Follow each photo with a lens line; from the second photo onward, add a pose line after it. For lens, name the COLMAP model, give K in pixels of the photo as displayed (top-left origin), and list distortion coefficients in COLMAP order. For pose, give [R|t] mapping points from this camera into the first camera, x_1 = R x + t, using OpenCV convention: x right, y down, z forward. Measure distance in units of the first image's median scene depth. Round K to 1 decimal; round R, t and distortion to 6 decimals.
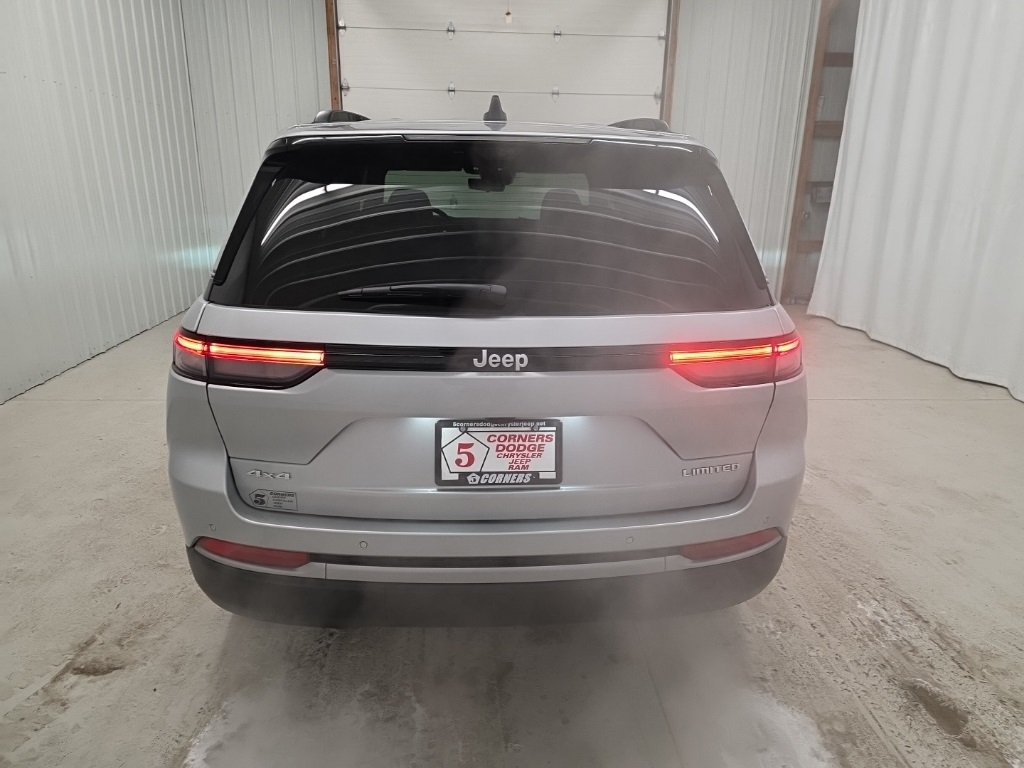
lens RADIAL K [[685.5, 0, 527.5], [0, 685.5, 373.8], [0, 0, 1]] dist [0.035293, -0.026124]
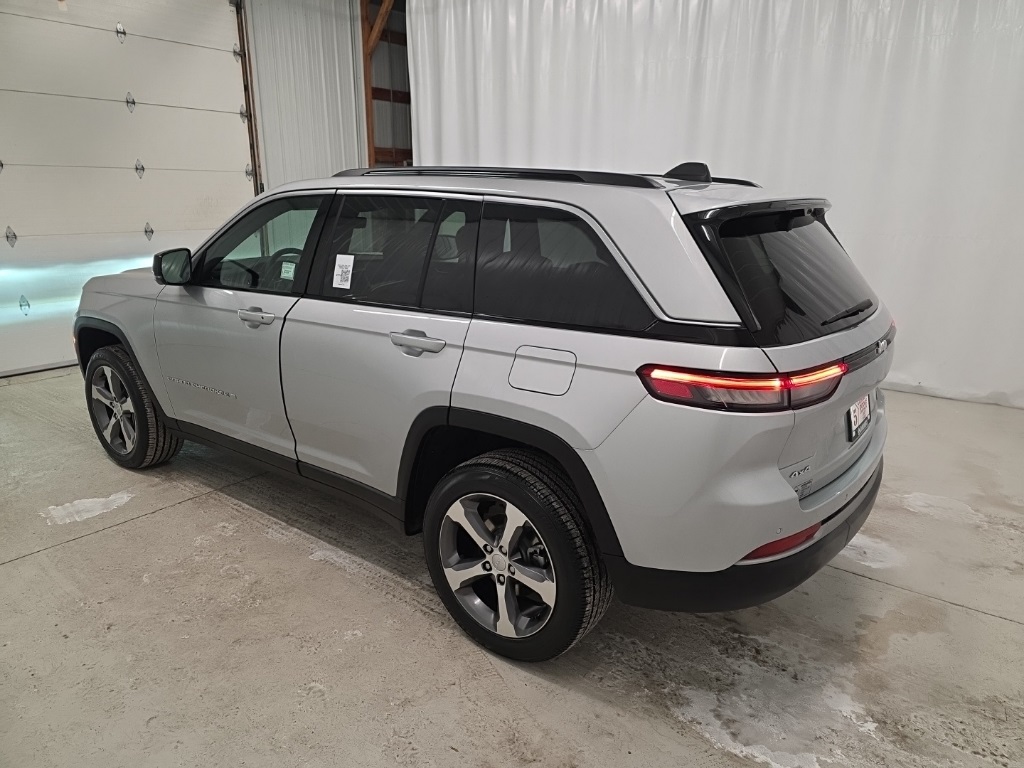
lens RADIAL K [[685.5, 0, 521.5], [0, 685.5, 389.4], [0, 0, 1]] dist [0.035293, -0.026124]
pose [[0.650046, -0.221662, 0.726847, -0.776463], [0.213782, 0.971223, 0.104994, -0.119927], [-0.729203, 0.087136, 0.678727, 0.241963]]
